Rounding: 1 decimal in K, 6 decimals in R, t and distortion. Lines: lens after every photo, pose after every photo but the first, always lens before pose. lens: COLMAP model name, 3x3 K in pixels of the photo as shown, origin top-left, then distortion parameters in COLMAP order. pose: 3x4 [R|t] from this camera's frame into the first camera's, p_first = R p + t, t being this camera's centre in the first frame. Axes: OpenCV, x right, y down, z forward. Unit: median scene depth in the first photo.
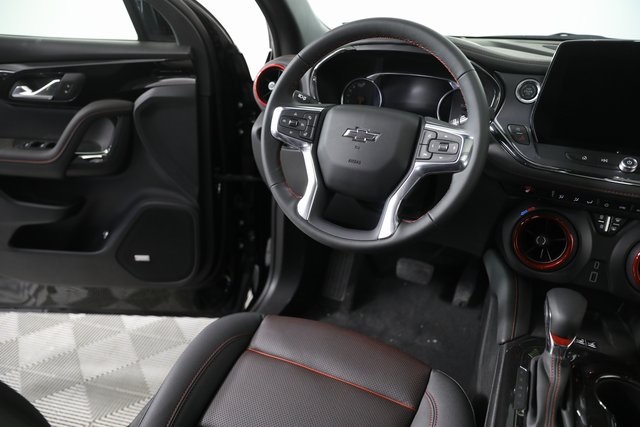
lens RADIAL K [[432.9, 0, 316.1], [0, 432.9, 212.7], [0, 0, 1]] dist [-0.096947, 0.053435]
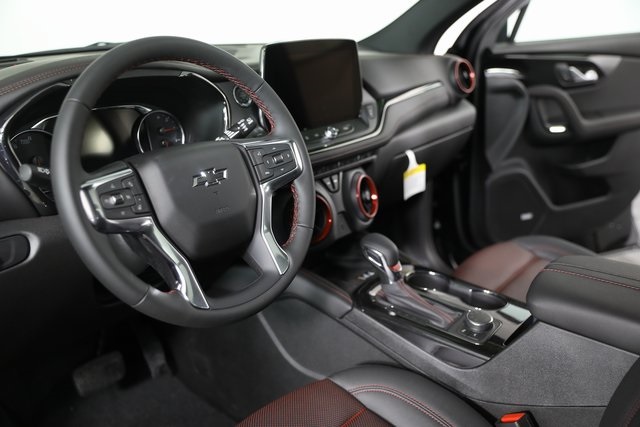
lens RADIAL K [[561.9, 0, 317.4], [0, 561.9, 212.6], [0, 0, 1]] dist [-0.014536, -0.002826]
pose [[0.243672, -0.336007, 0.909793, -0.757645], [0.432656, 0.877214, 0.208096, -0.234135], [-0.868005, 0.342920, 0.359128, 0.430017]]
